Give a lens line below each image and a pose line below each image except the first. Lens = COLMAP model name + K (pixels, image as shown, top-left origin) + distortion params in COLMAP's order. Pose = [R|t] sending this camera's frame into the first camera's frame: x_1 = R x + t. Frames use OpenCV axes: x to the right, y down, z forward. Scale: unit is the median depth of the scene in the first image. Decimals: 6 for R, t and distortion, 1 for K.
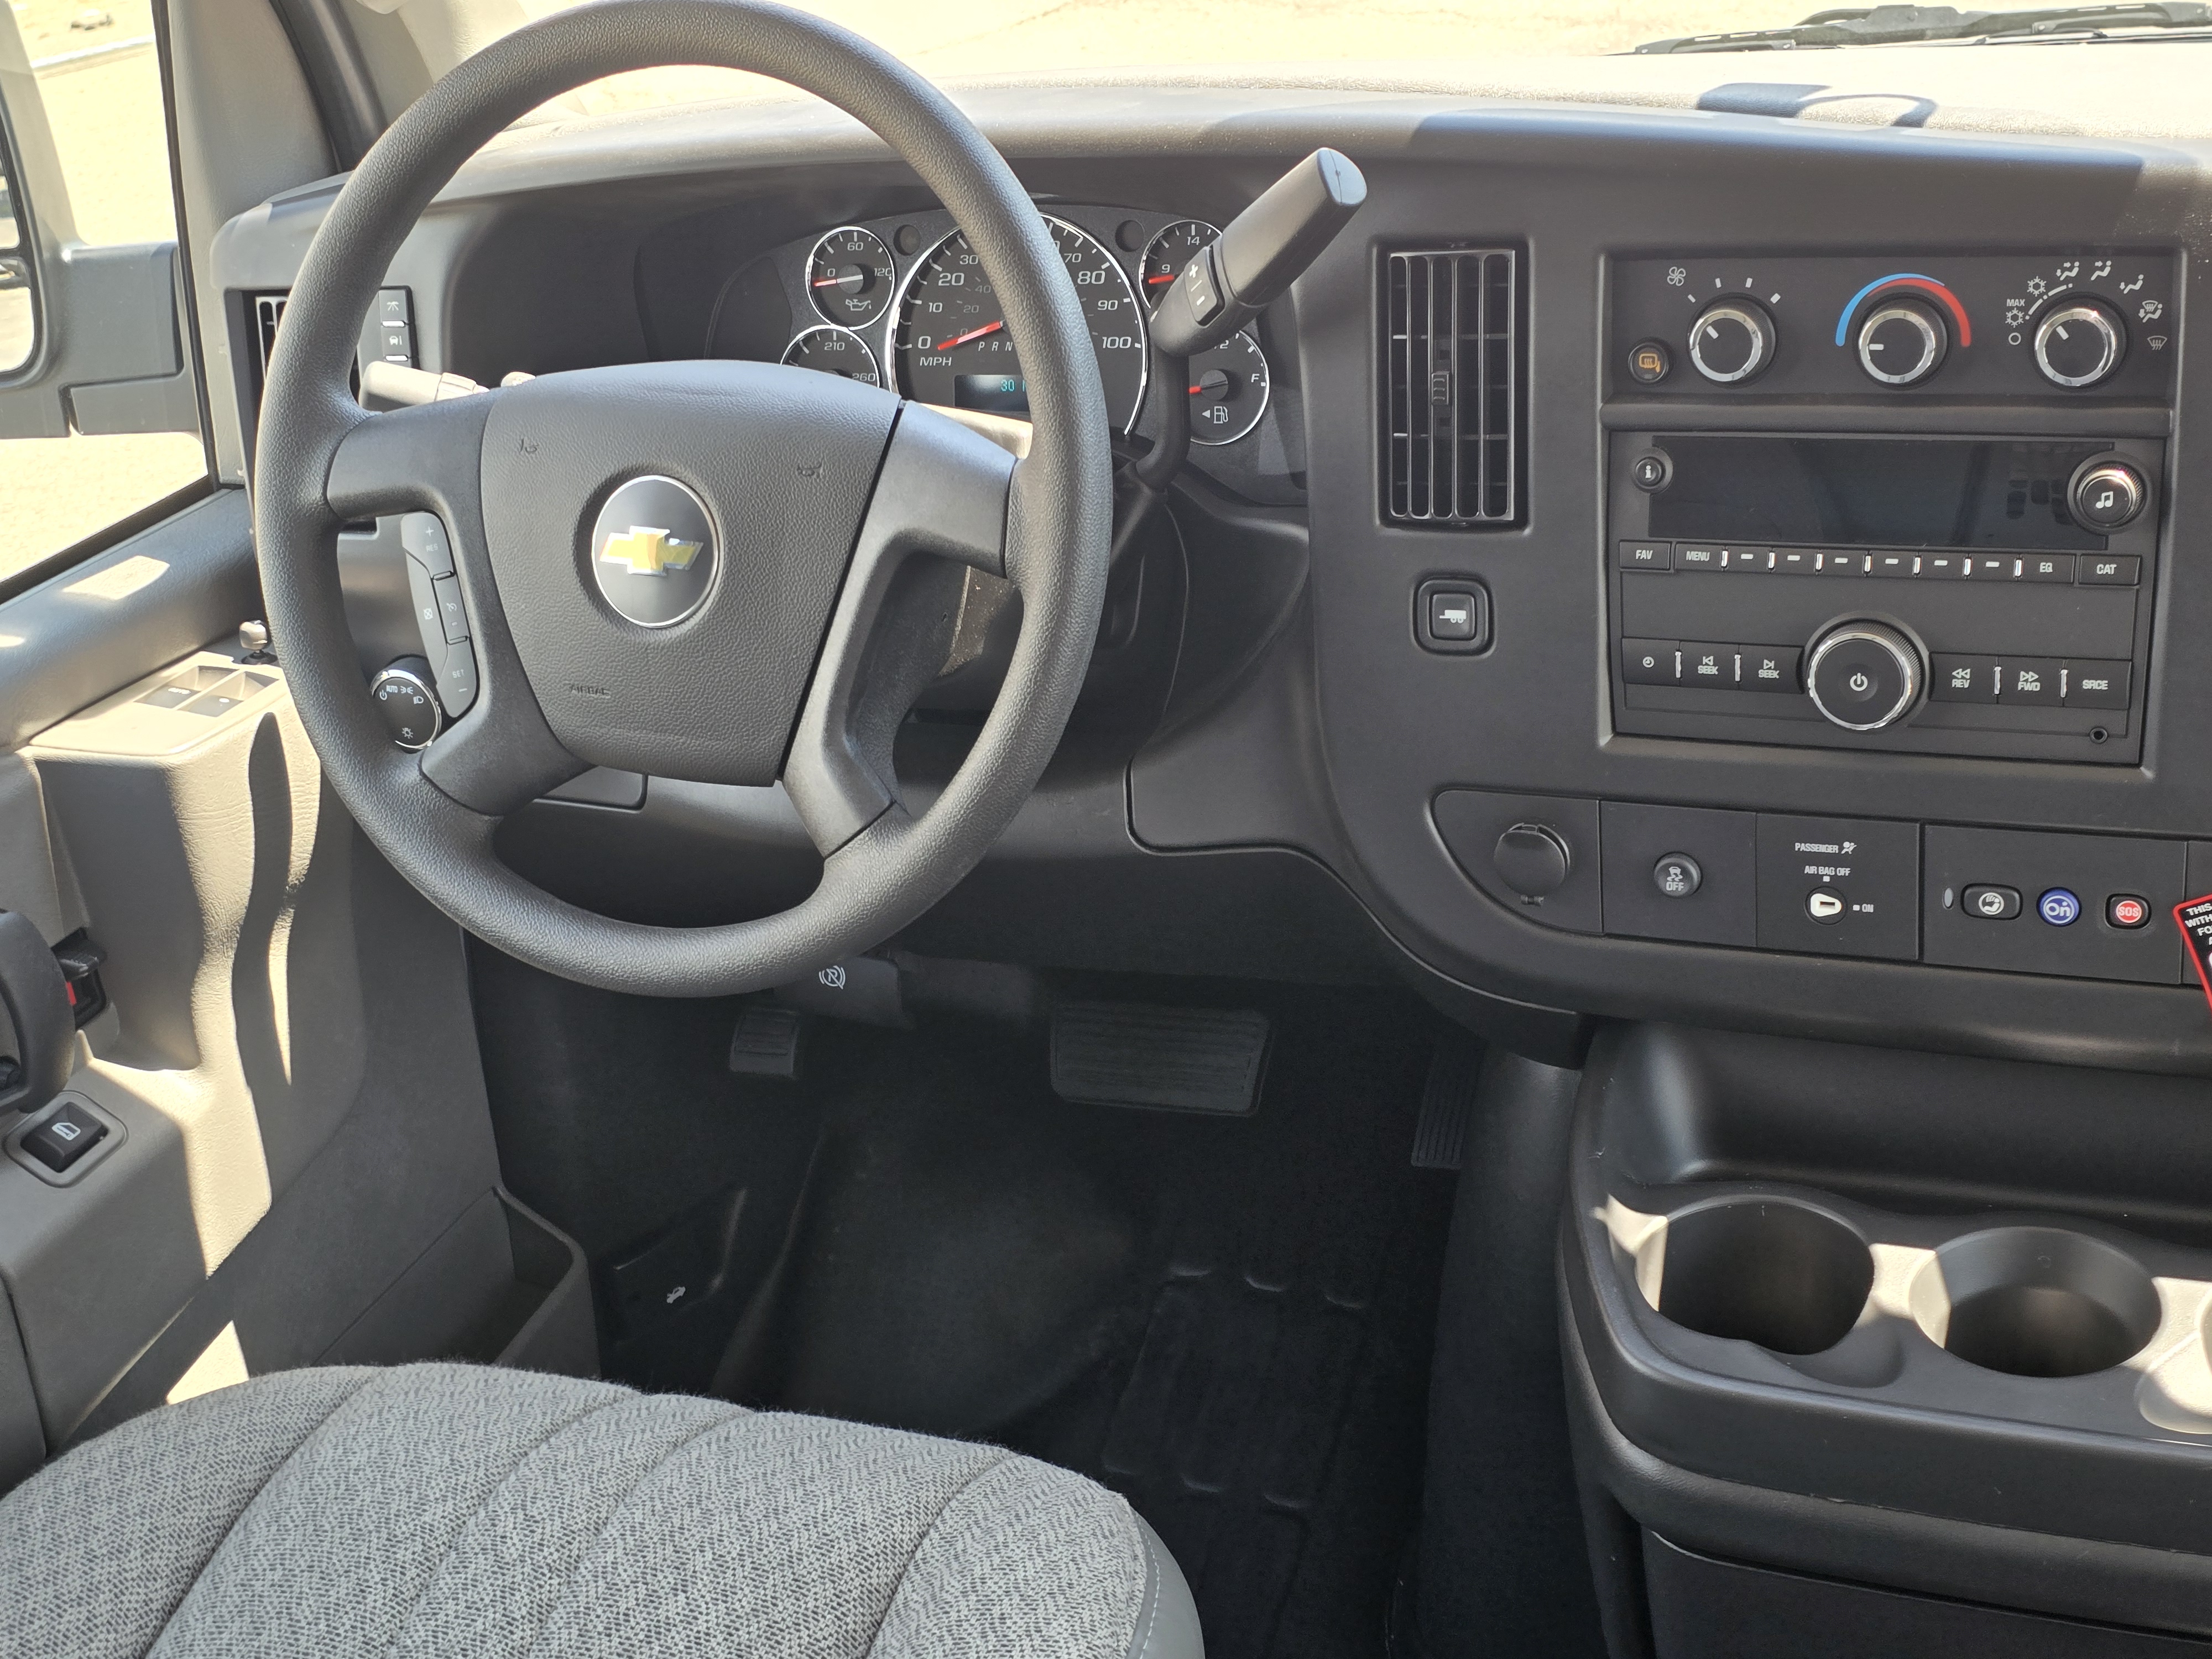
lens RADIAL K [[1471.0, 0, 1076.0], [0, 1471.0, 841.2], [0, 0, 1]] dist [0.054465, -0.058680]
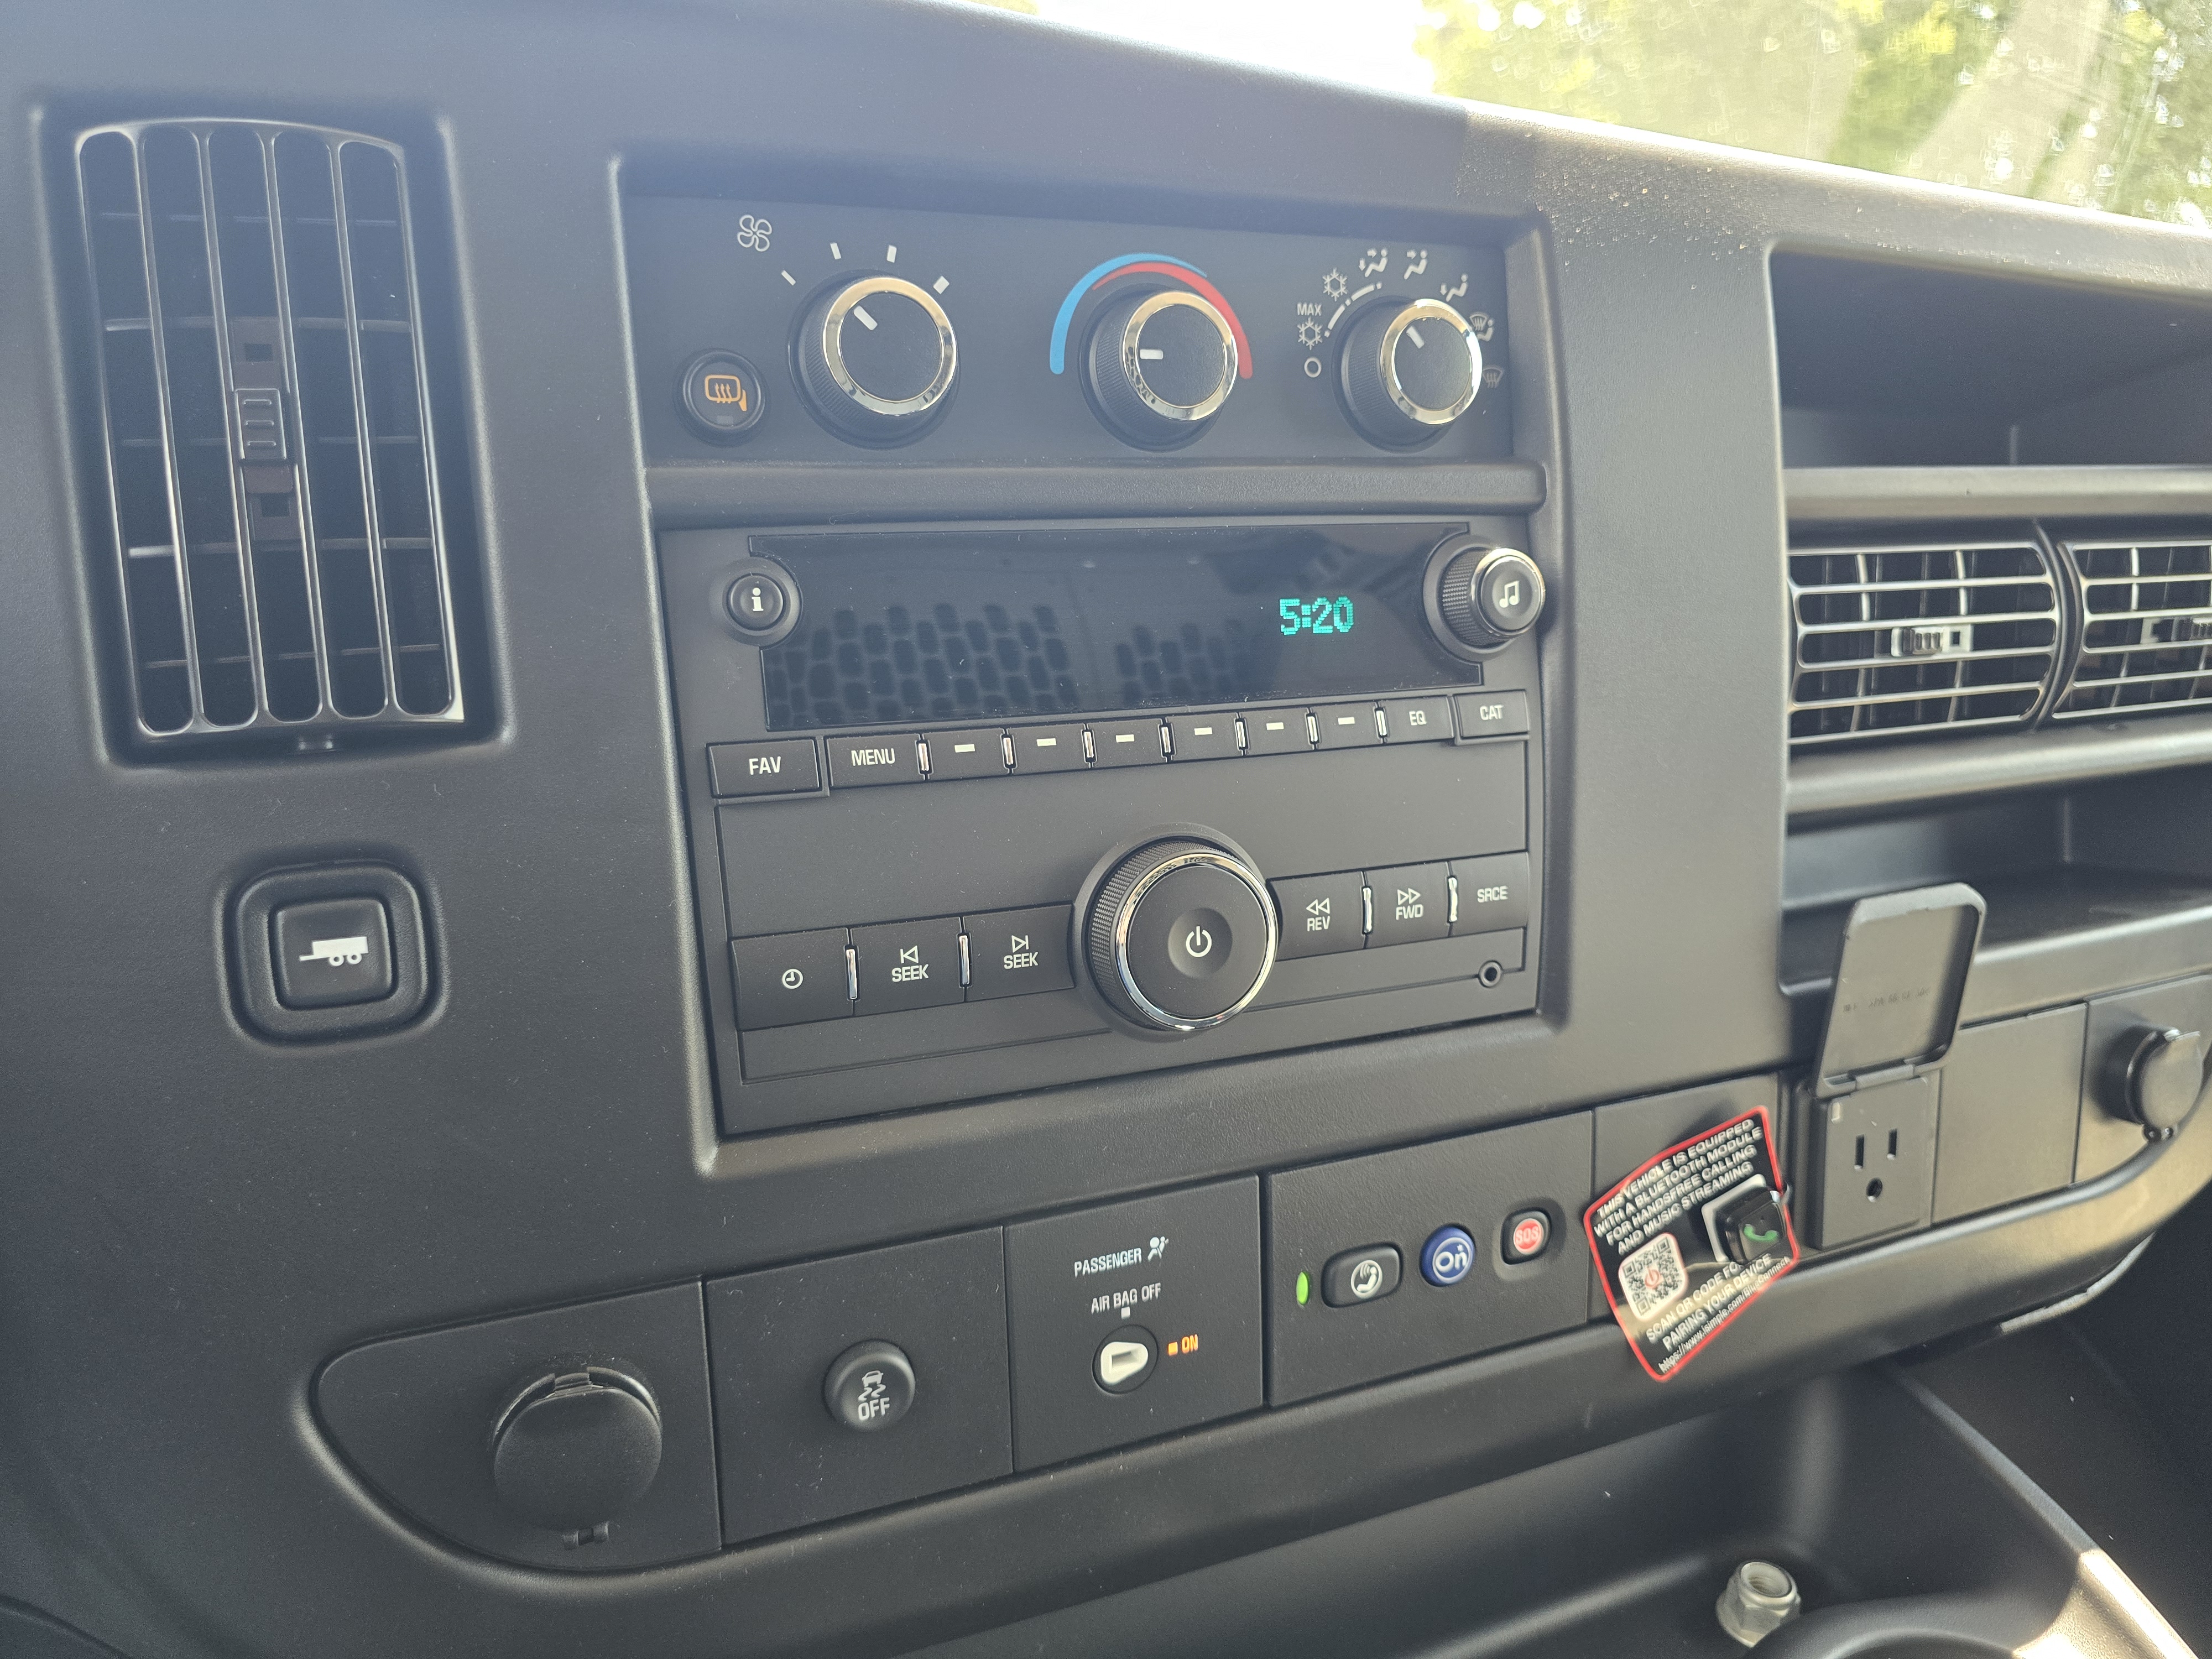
lens RADIAL K [[1491.5, 0, 1053.7], [0, 1491.5, 838.3], [0, 0, 1]] dist [0.047155, -0.082595]
pose [[0.636515, -0.037025, 0.770375, 0.055391], [0.263621, 0.949132, -0.172198, -0.058005], [-0.724812, 0.312694, 0.613898, 0.639455]]
